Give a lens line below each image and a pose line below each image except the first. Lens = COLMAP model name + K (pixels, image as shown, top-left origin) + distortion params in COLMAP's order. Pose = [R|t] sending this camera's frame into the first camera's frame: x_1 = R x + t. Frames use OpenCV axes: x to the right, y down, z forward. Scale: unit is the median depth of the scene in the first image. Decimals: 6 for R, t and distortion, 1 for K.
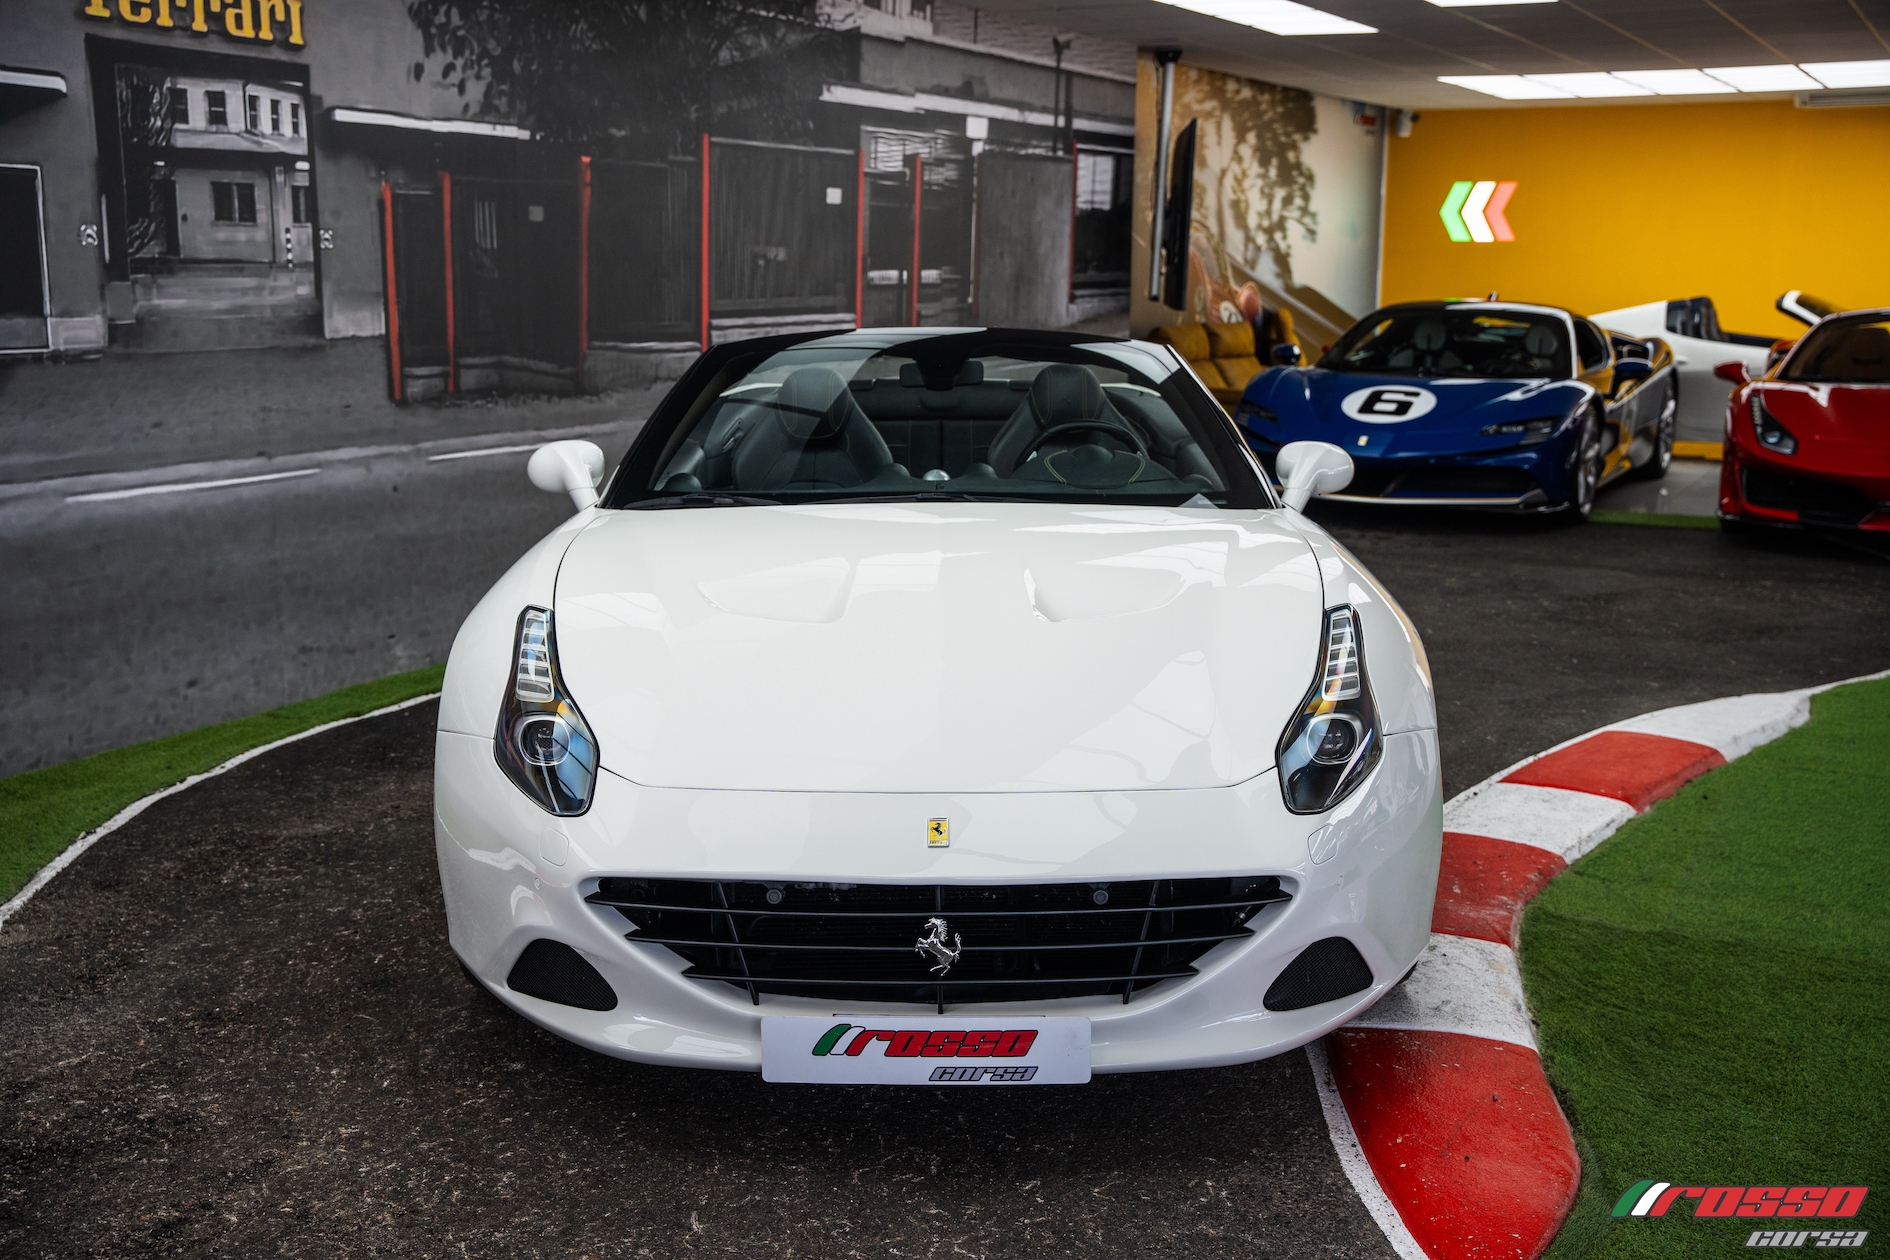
lens RADIAL K [[2063.5, 0, 941.1], [0, 2063.5, 616.4], [0, 0, 1]] dist [0.056488, 0.000000]
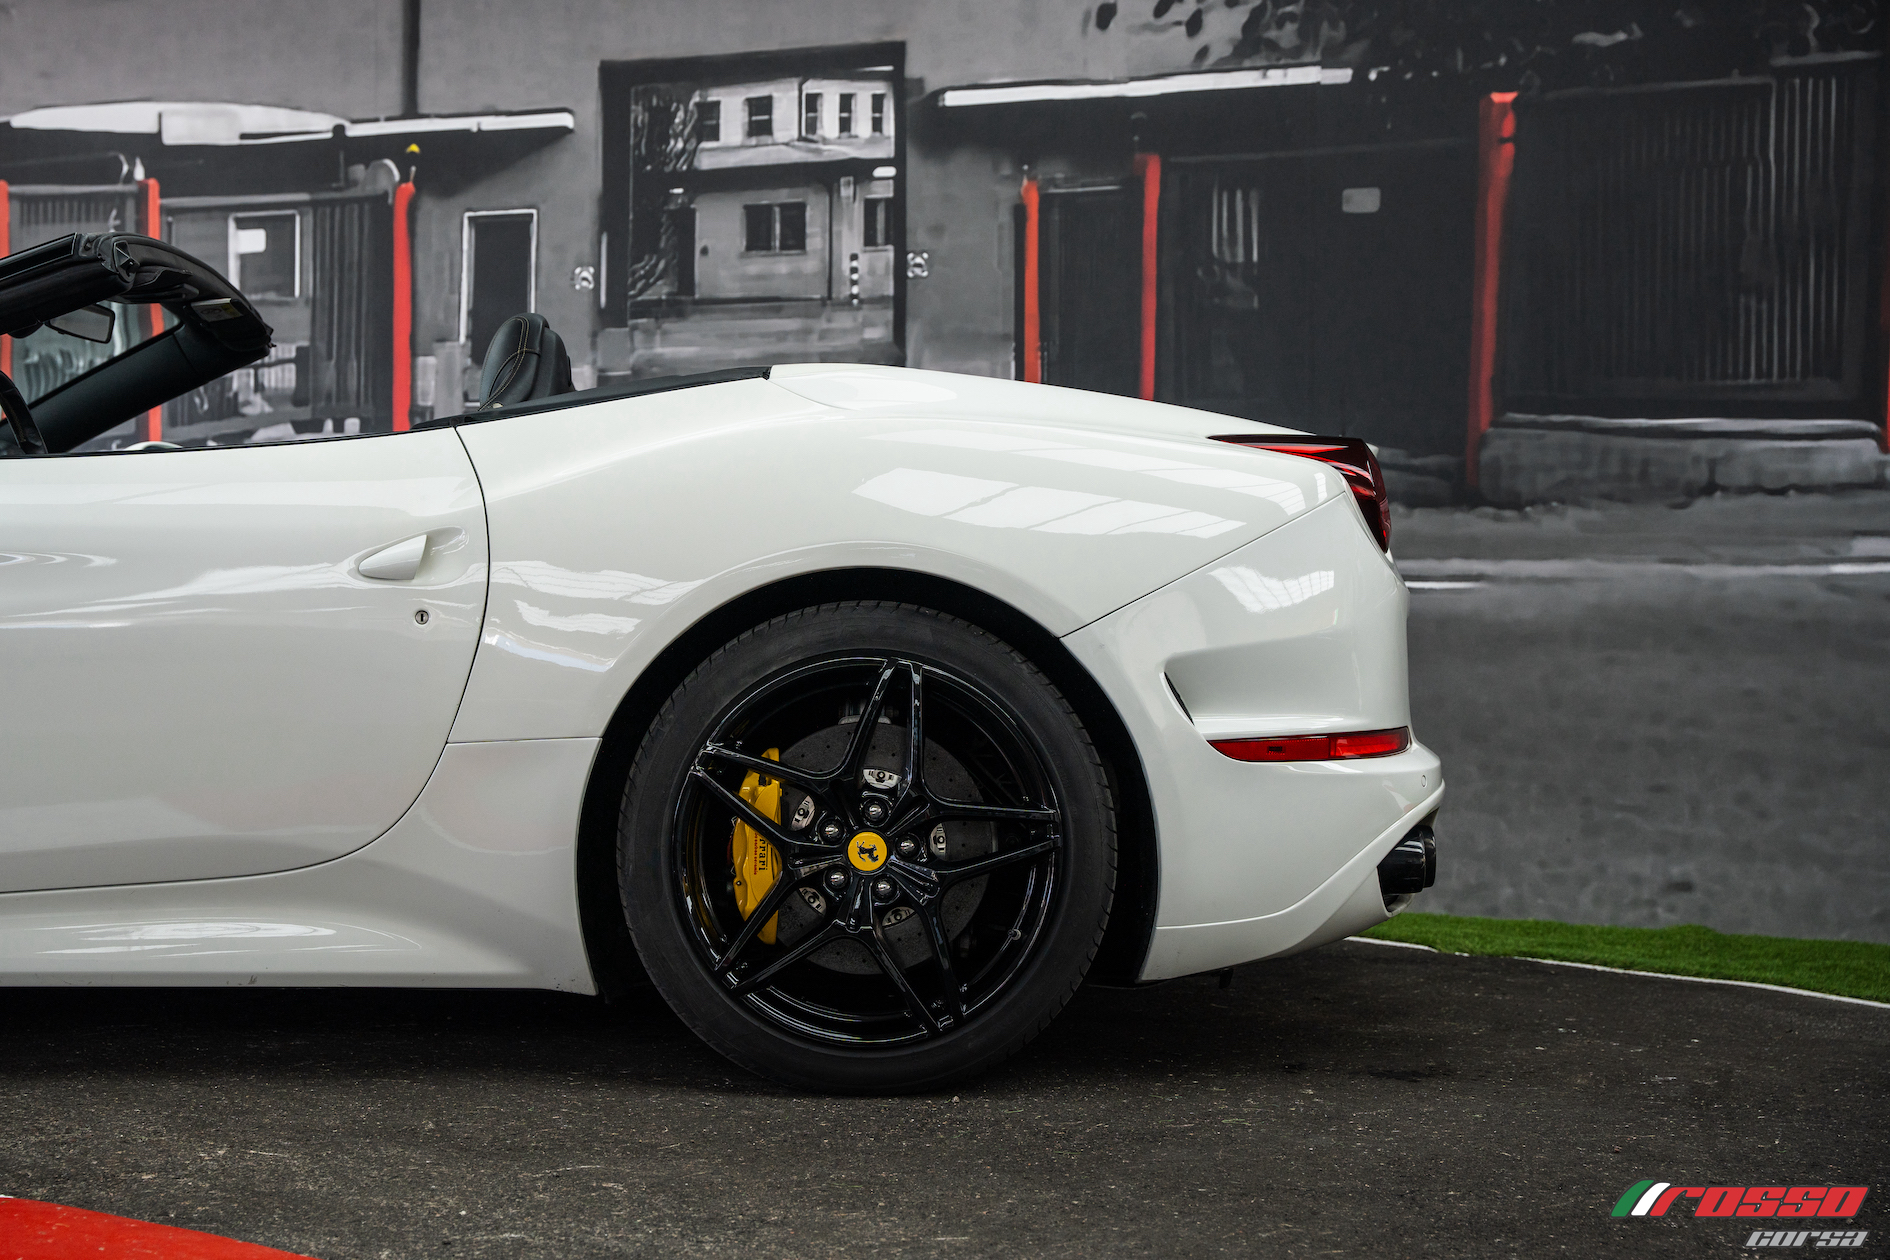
lens RADIAL K [[2891.3, 0, 875.8], [0, 2891.3, 589.7], [0, 0, 1]] dist [0.096163, 0.000000]
pose [[0.020720, -0.003549, -0.999779, 0.665961], [-0.186829, 0.982365, -0.007359, -0.050975], [0.982174, 0.186940, 0.019691, 0.886021]]
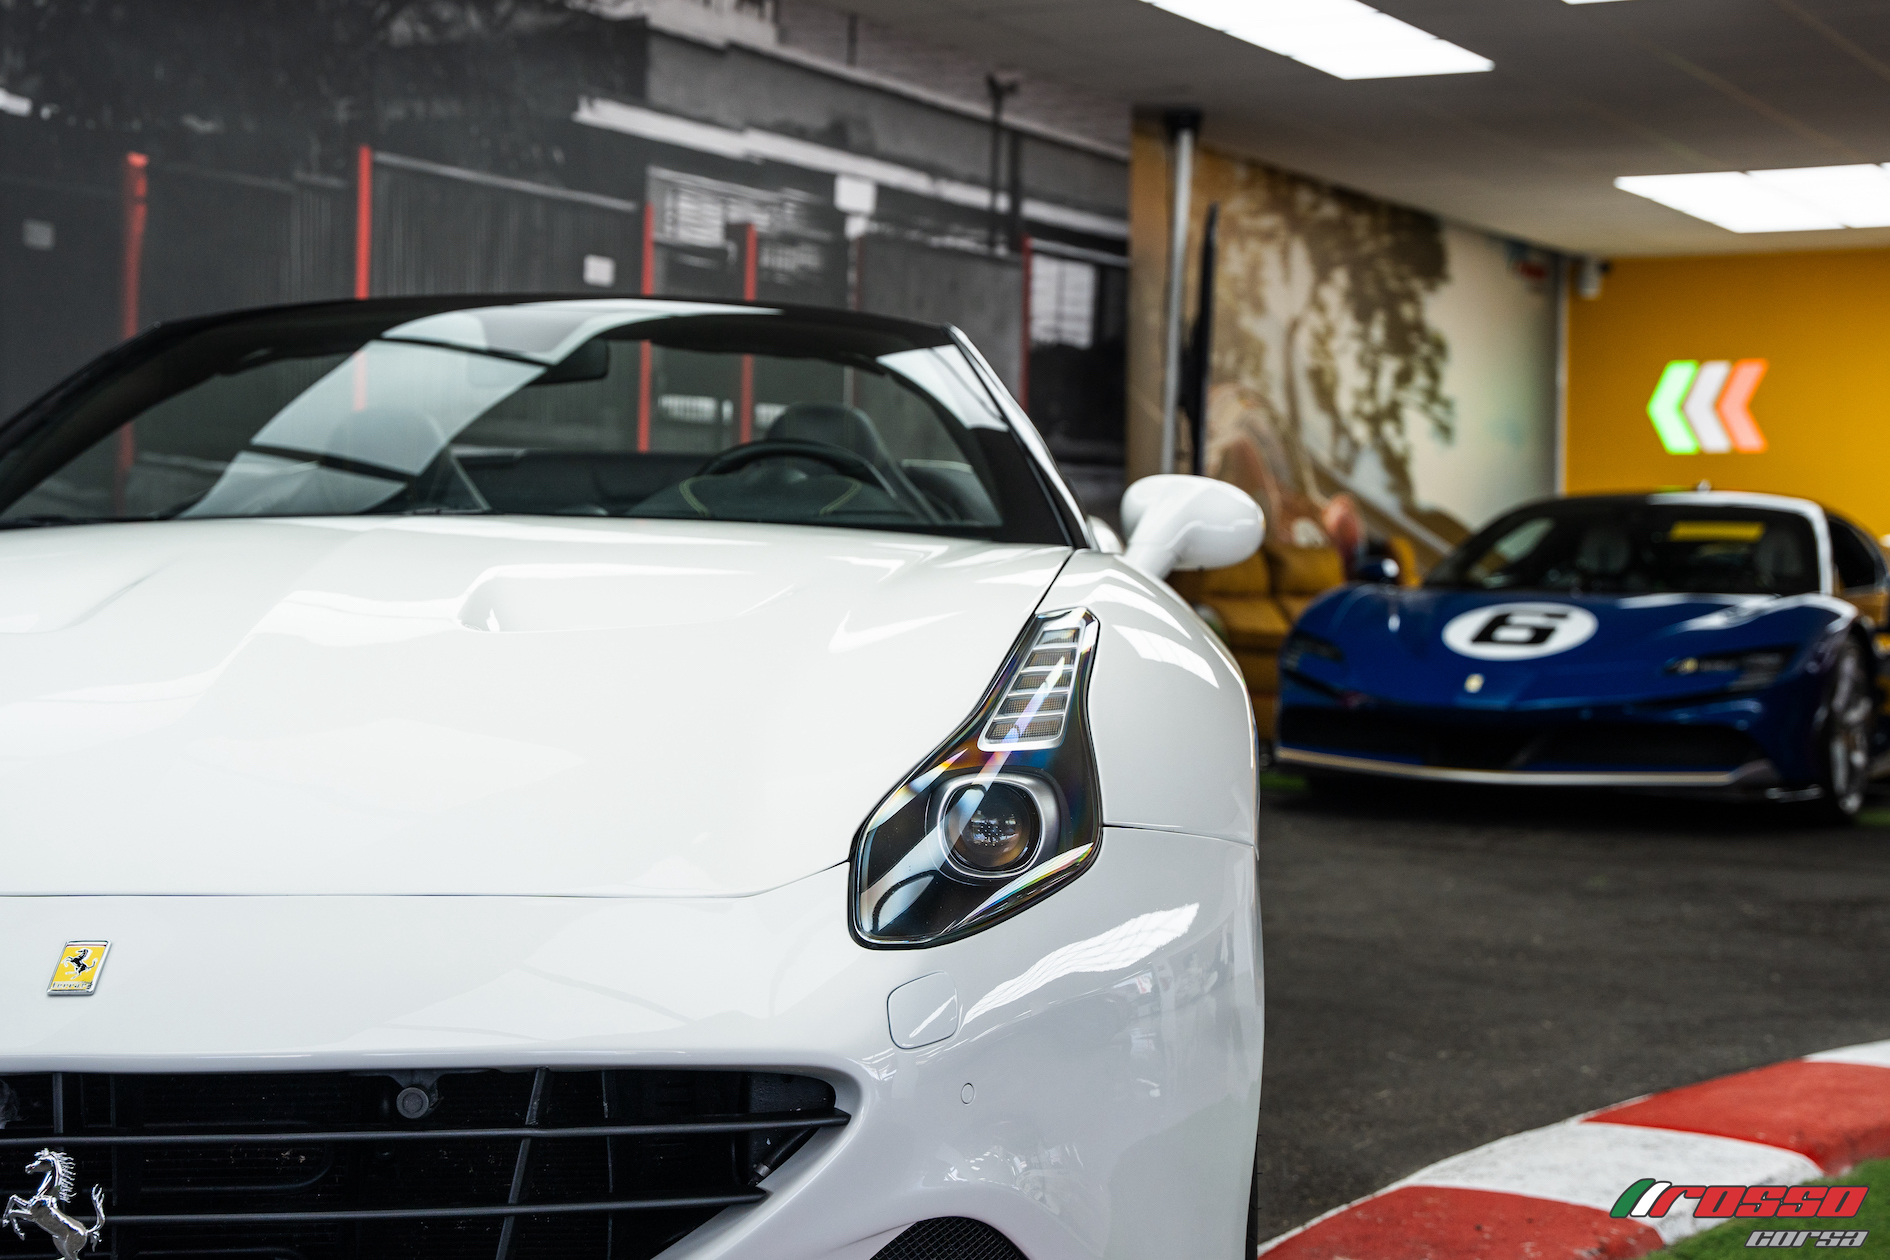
lens RADIAL K [[3019.8, 0, 935.5], [0, 3019.8, 621.8], [0, 0, 1]] dist [0.141228, 0.000000]
pose [[0.999759, 0.001302, -0.021927, 0.090848], [-0.004701, 0.987790, -0.155718, 0.058763], [0.021456, 0.155784, 0.987558, 0.135407]]
